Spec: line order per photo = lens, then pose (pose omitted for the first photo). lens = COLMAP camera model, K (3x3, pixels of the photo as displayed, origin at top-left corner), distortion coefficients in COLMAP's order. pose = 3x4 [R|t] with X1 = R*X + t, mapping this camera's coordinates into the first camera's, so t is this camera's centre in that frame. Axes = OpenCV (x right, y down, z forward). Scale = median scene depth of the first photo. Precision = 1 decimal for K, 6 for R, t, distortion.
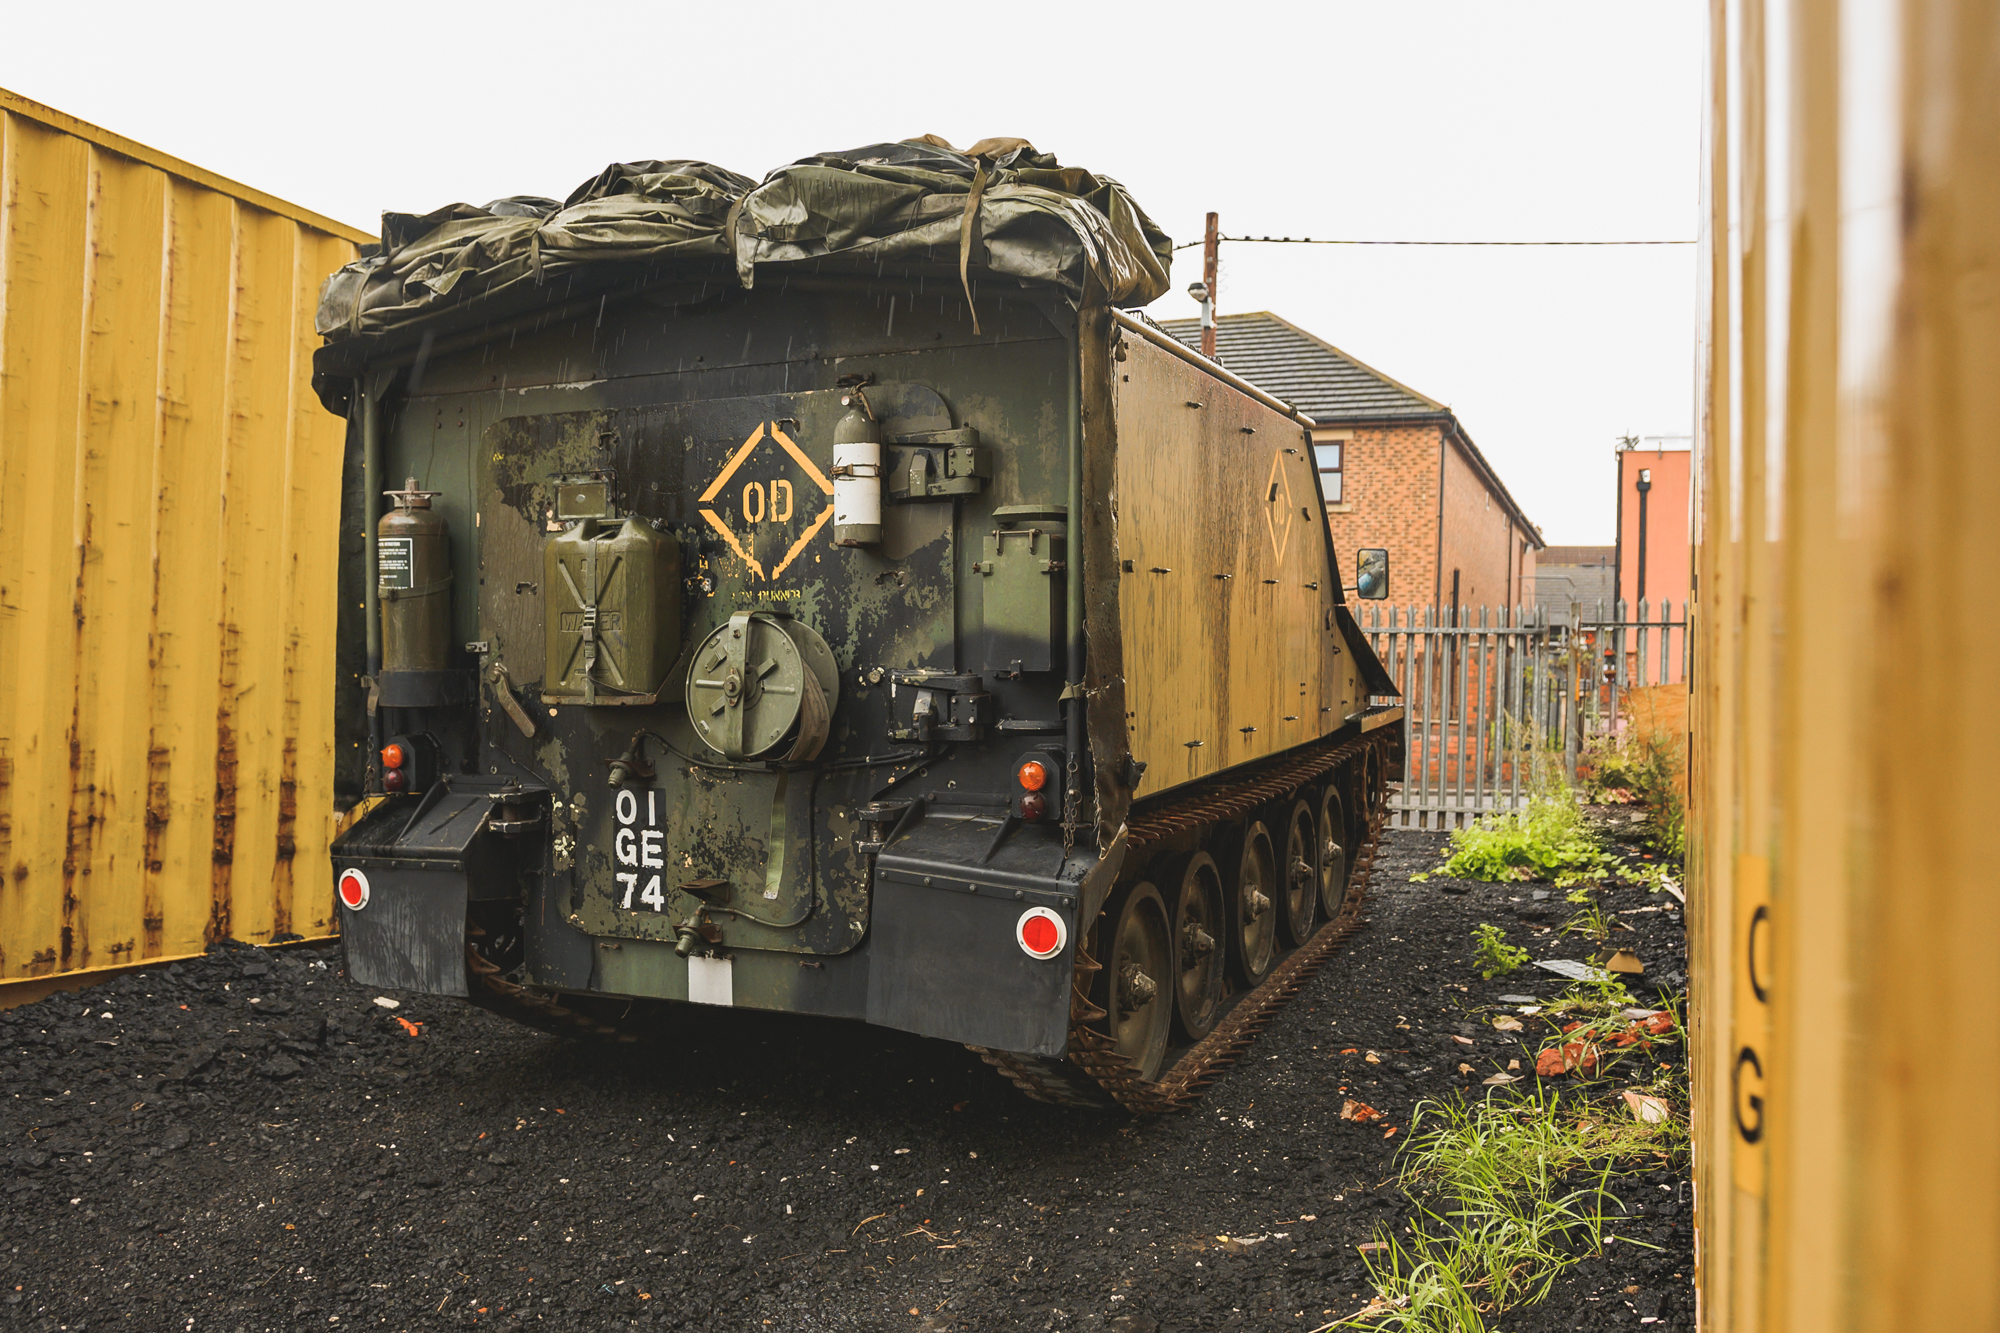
lens RADIAL K [[1587.0, 0, 1000.0], [0, 1587.0, 666.5], [0, 0, 1]] dist [-0.093741, 0.071818]
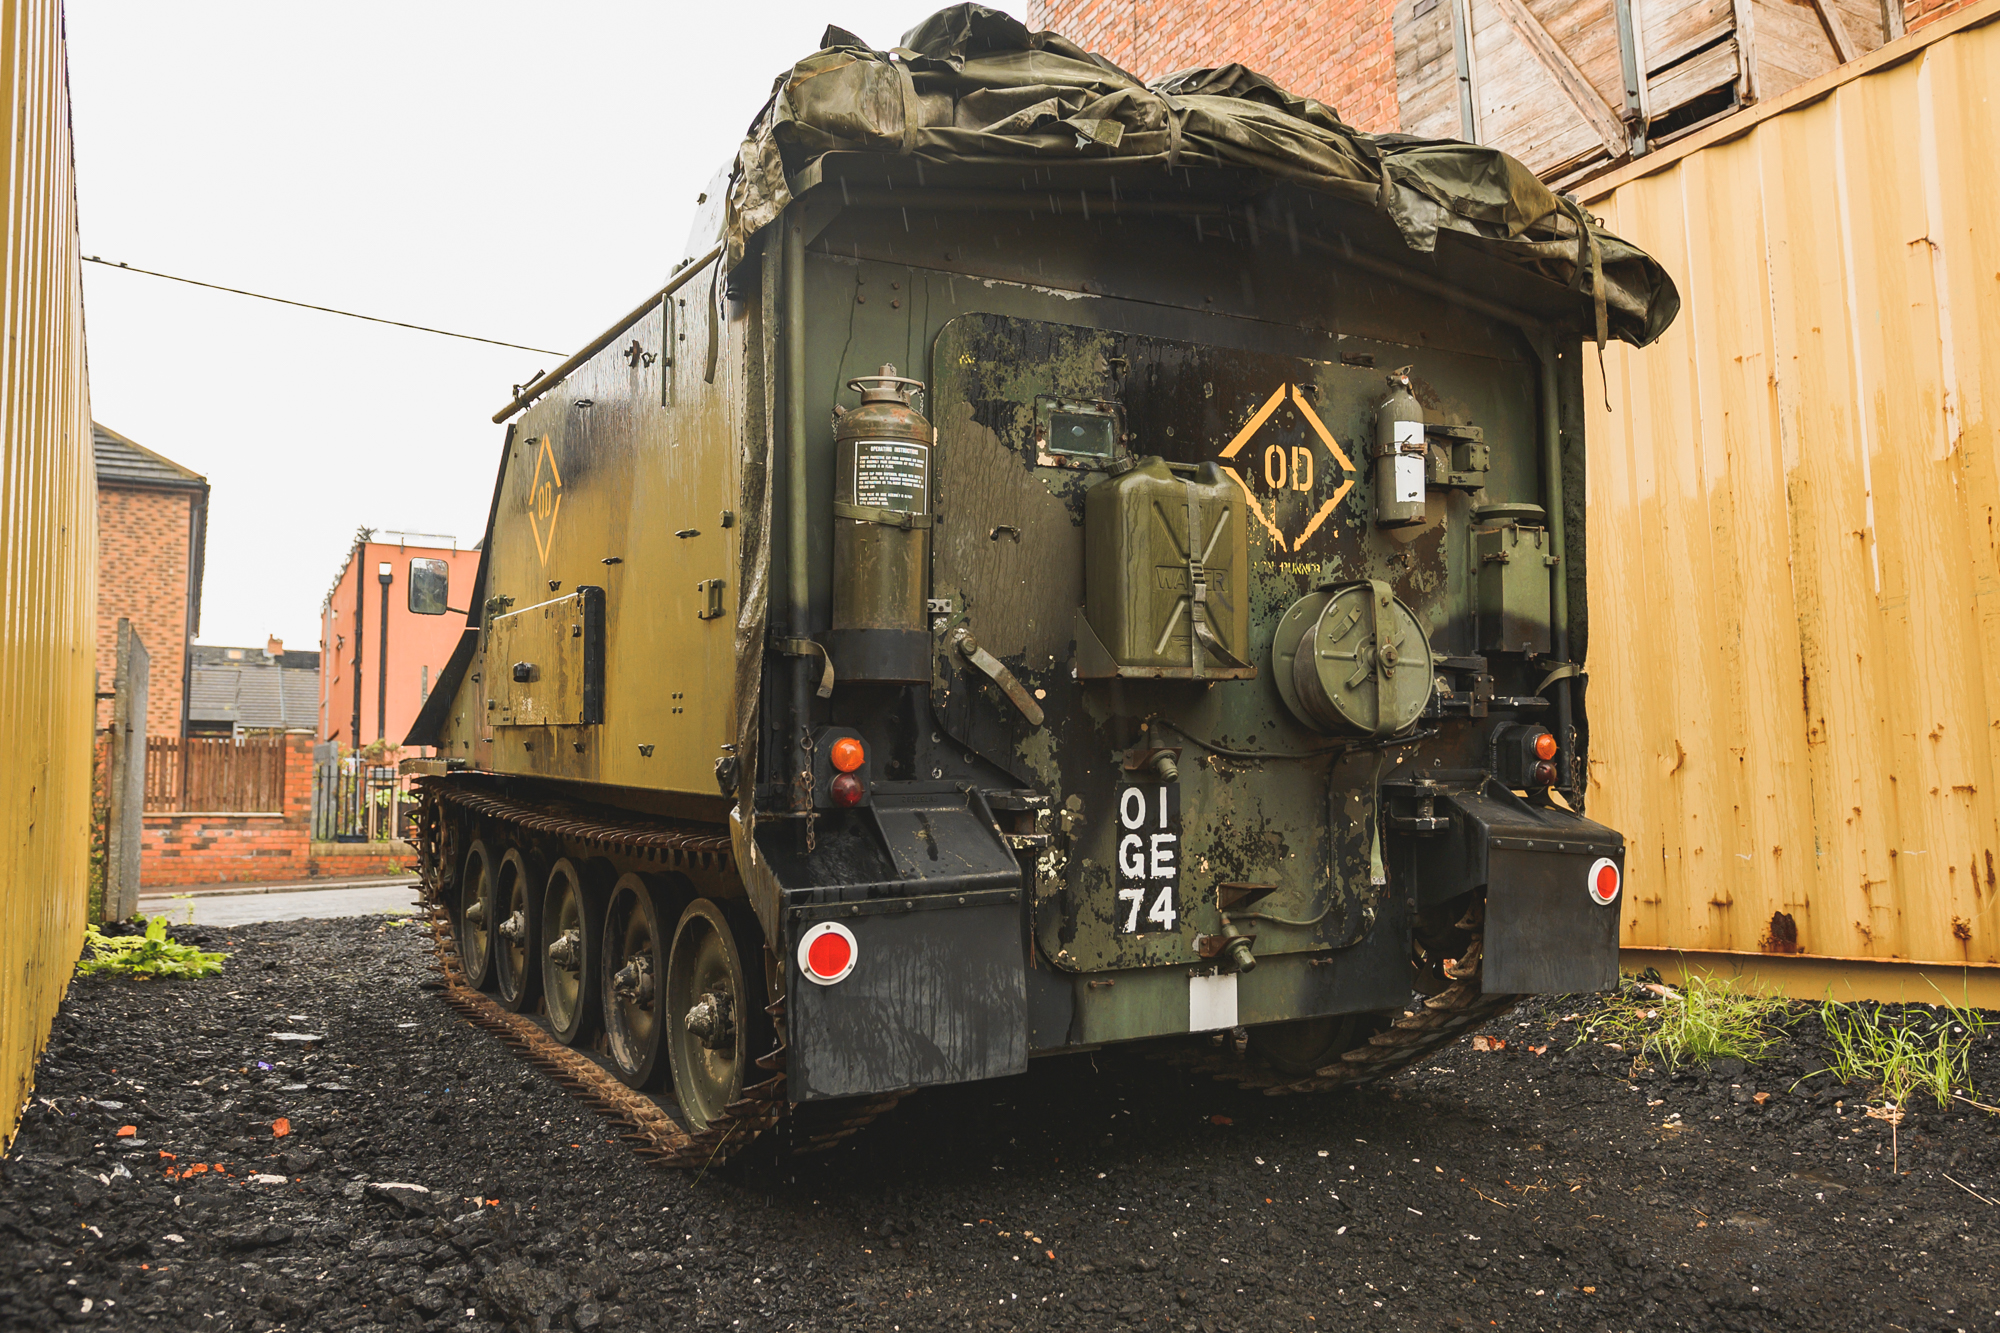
lens RADIAL K [[1587.0, 0, 1000.0], [0, 1587.0, 666.5], [0, 0, 1]] dist [-0.093741, 0.071818]
pose [[0.615659, 0.039896, 0.787002, -0.942078], [0.015064, 0.997939, -0.062373, 0.065968], [-0.787869, 0.050256, 0.613789, 0.542583]]
